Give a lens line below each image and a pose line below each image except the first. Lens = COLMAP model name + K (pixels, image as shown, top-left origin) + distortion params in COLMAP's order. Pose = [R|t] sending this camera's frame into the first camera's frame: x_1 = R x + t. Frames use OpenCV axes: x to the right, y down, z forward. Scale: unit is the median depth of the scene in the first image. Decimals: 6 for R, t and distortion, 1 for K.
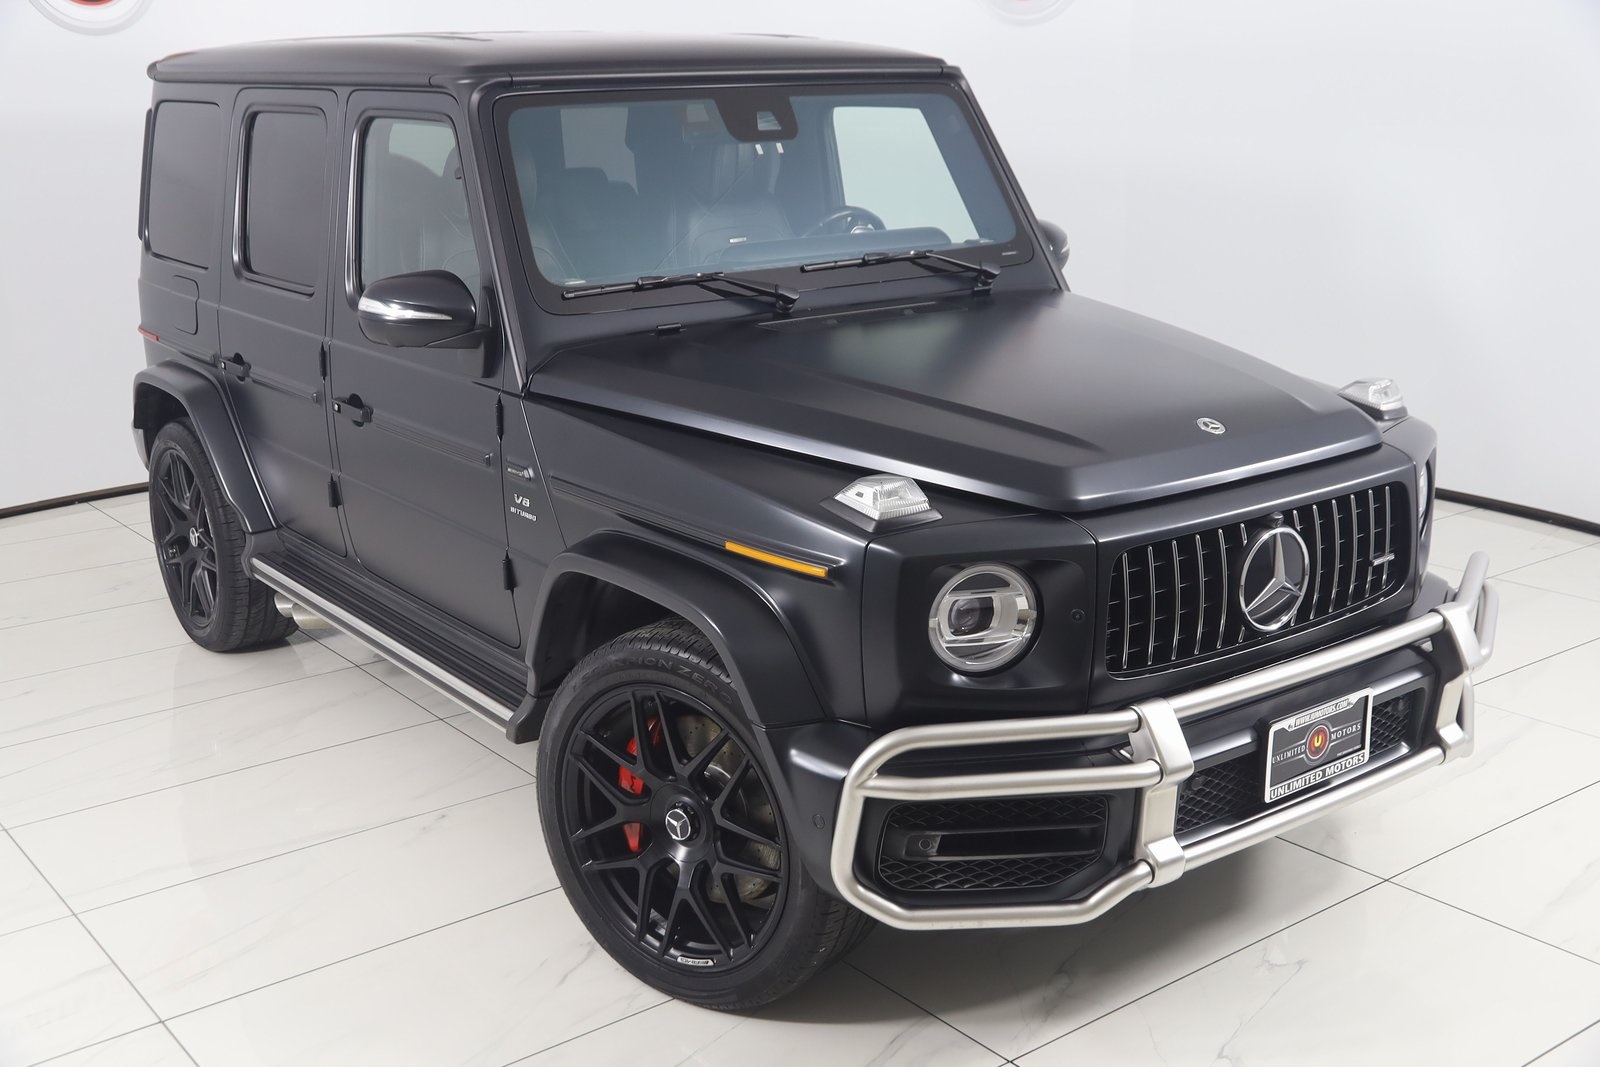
lens RADIAL K [[1712.6, 0, 800.0], [0, 1712.6, 533.5], [0, 0, 1]] dist [0.004774, 0.027115]
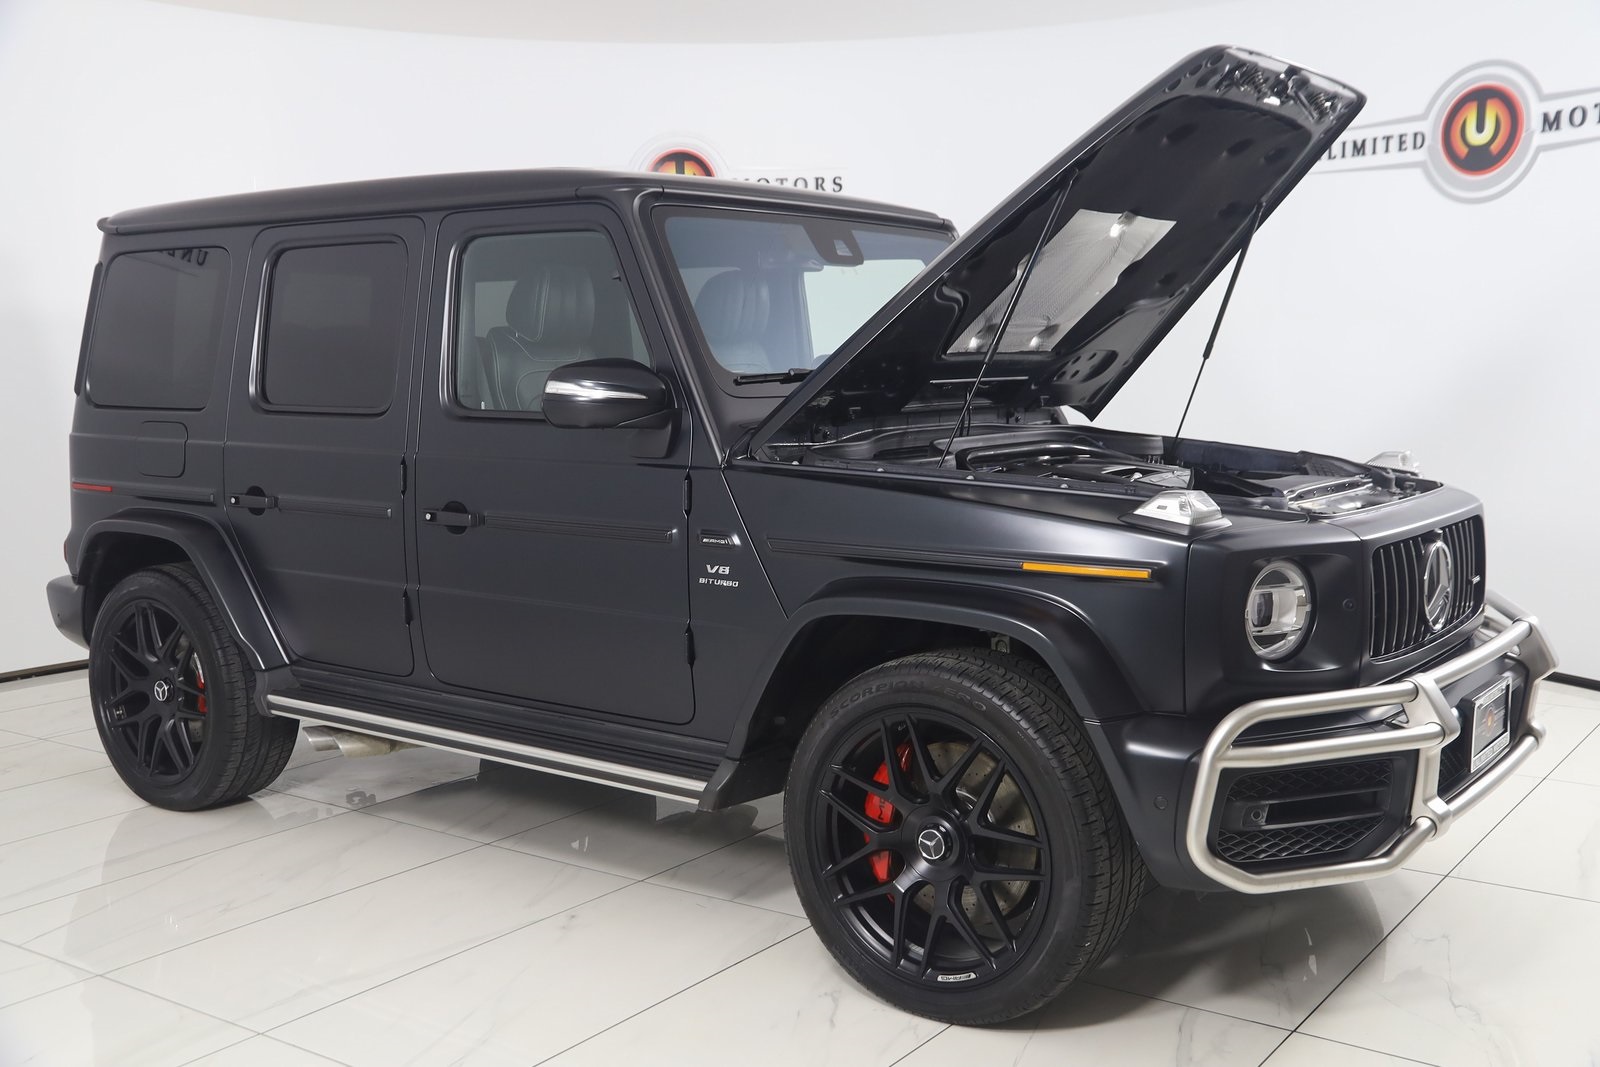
lens RADIAL K [[1609.0, 0, 794.0], [0, 1609.0, 523.8], [0, 0, 1]] dist [-0.002461, 0.017382]
pose [[0.959596, -0.021470, 0.280560, -0.447380], [0.066911, 0.985895, -0.153408, 0.121559], [-0.273309, 0.165982, 0.947498, 0.061891]]
